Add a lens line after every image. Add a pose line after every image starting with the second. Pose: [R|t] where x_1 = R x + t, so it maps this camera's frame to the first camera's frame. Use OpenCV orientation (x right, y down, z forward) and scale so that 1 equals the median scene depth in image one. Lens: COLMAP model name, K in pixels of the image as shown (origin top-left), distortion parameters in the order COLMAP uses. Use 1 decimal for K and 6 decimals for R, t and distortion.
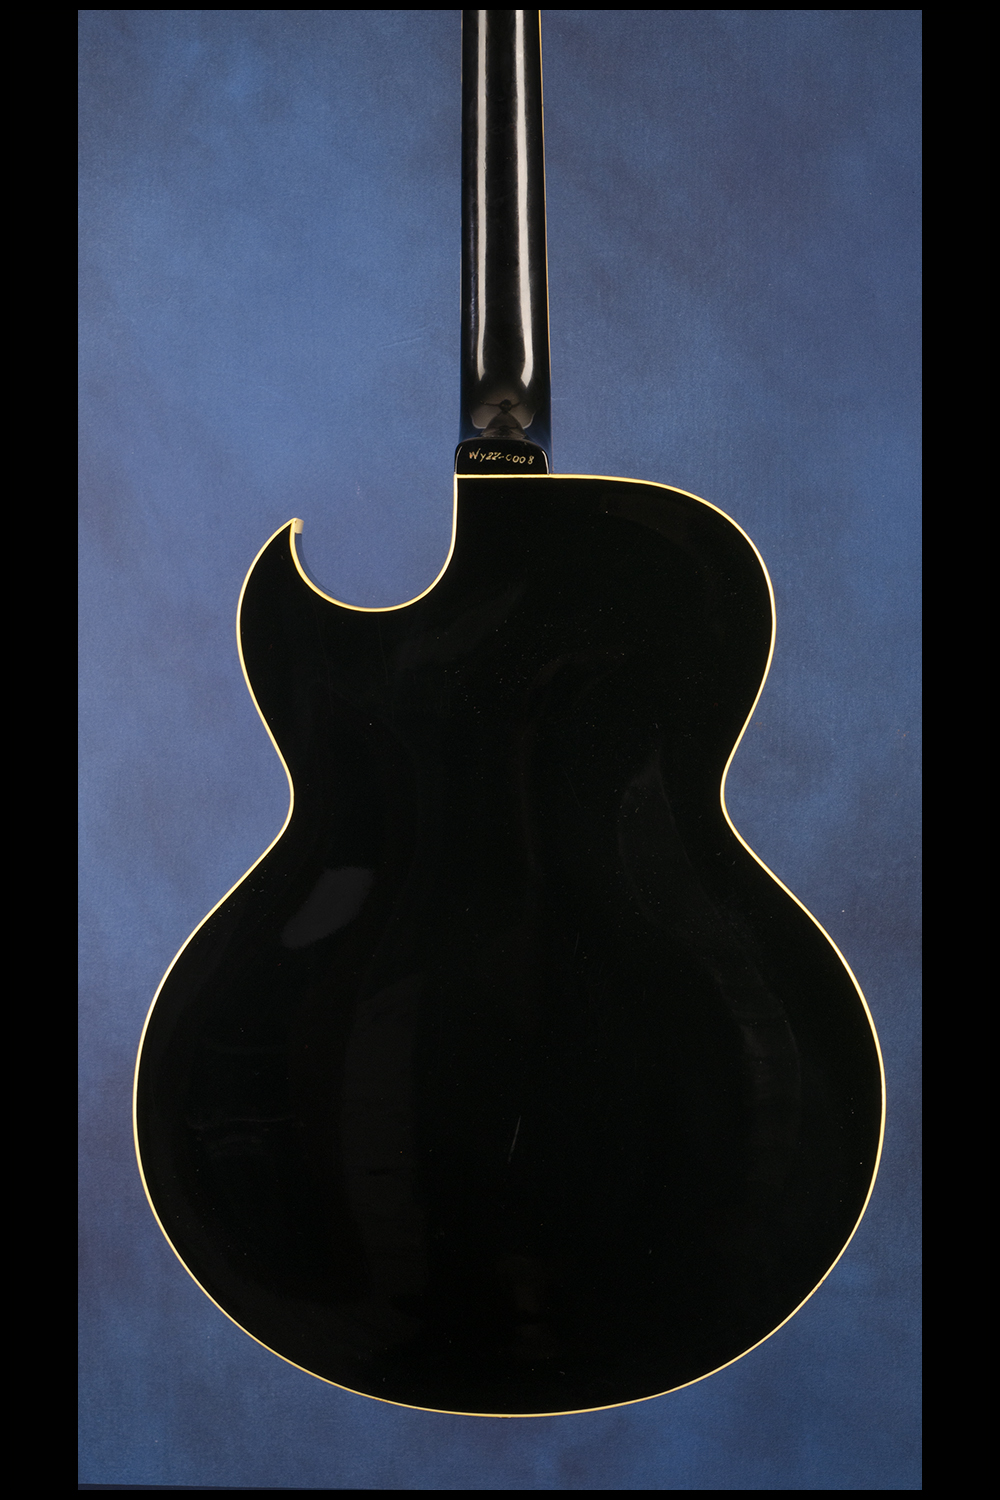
lens RADIAL K [[3779.7, 0, 543.0], [0, 3779.7, 755.7], [0, 0, 1]] dist [0.049268, -0.142405]
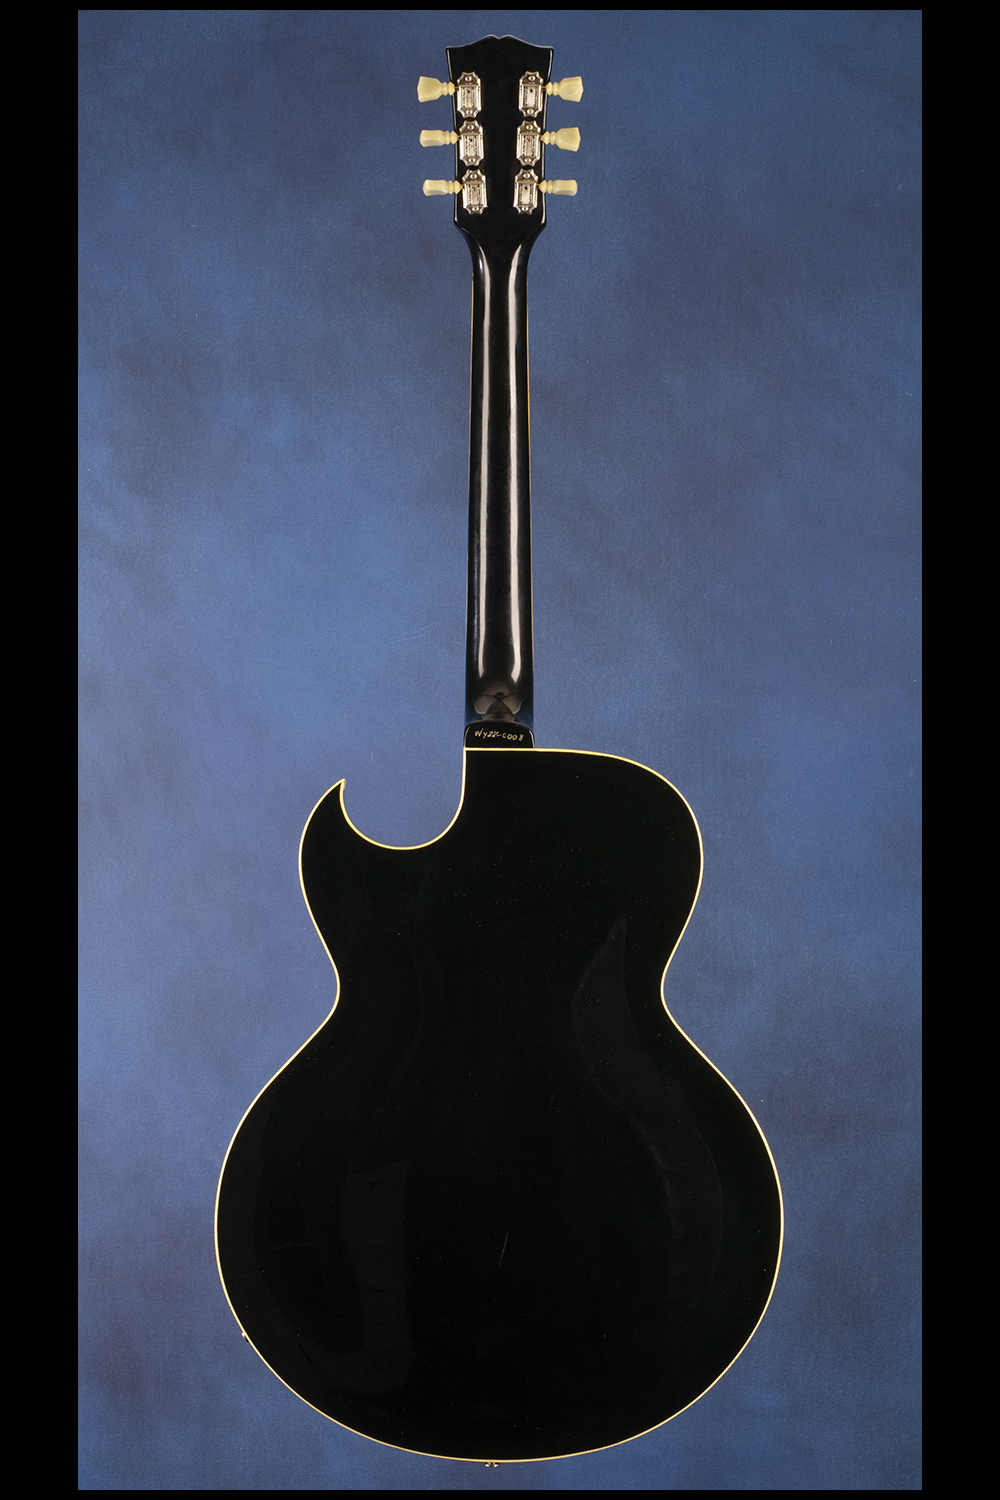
lens RADIAL K [[3779.7, 0, 543.0], [0, 3779.7, 755.7], [0, 0, 1]] dist [0.049268, -0.142405]
pose [[0.999892, 0.008416, 0.012068, -0.010534], [-0.007568, 0.997612, -0.068650, 0.019151], [-0.012617, 0.068551, 0.997568, -0.318846]]
